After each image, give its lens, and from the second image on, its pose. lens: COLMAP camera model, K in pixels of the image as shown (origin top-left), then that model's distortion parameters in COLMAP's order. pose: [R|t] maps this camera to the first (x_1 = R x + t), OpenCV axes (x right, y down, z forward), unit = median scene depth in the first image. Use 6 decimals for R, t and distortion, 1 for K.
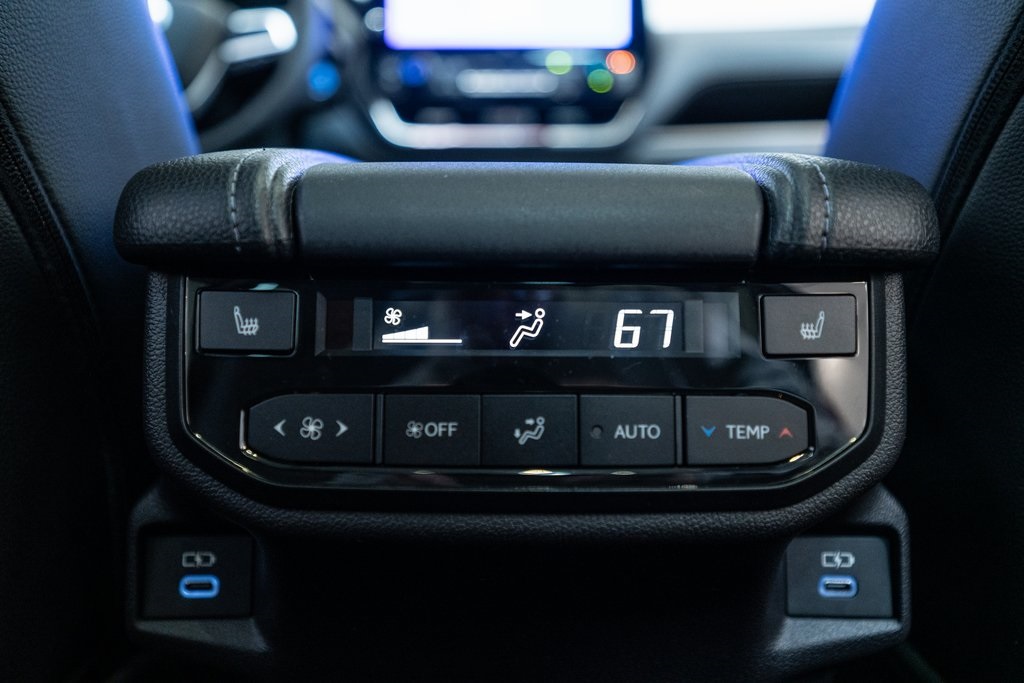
lens RADIAL K [[802.0, 0, 512.0], [0, 802.0, 341.5], [0, 0, 1]] dist [0.007351, 0.095935]
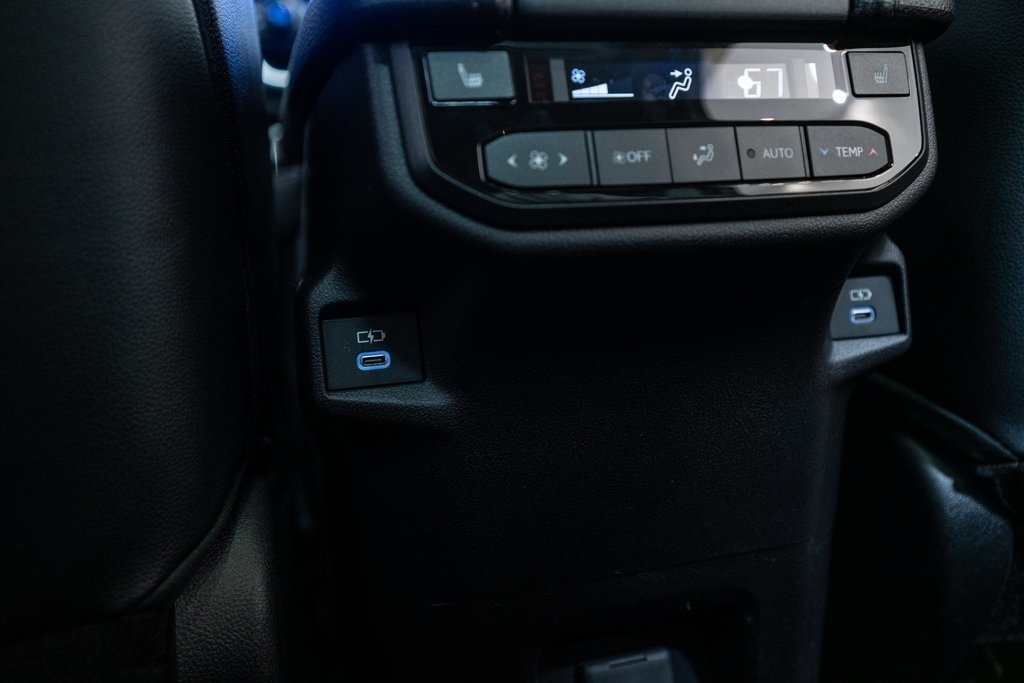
lens RADIAL K [[802.0, 0, 512.0], [0, 802.0, 341.5], [0, 0, 1]] dist [0.007351, 0.095935]
pose [[0.964580, -0.092726, 0.246956, -0.587276], [0.091161, 0.995677, 0.017791, 0.340340], [-0.247538, 0.005352, 0.968863, -0.150820]]
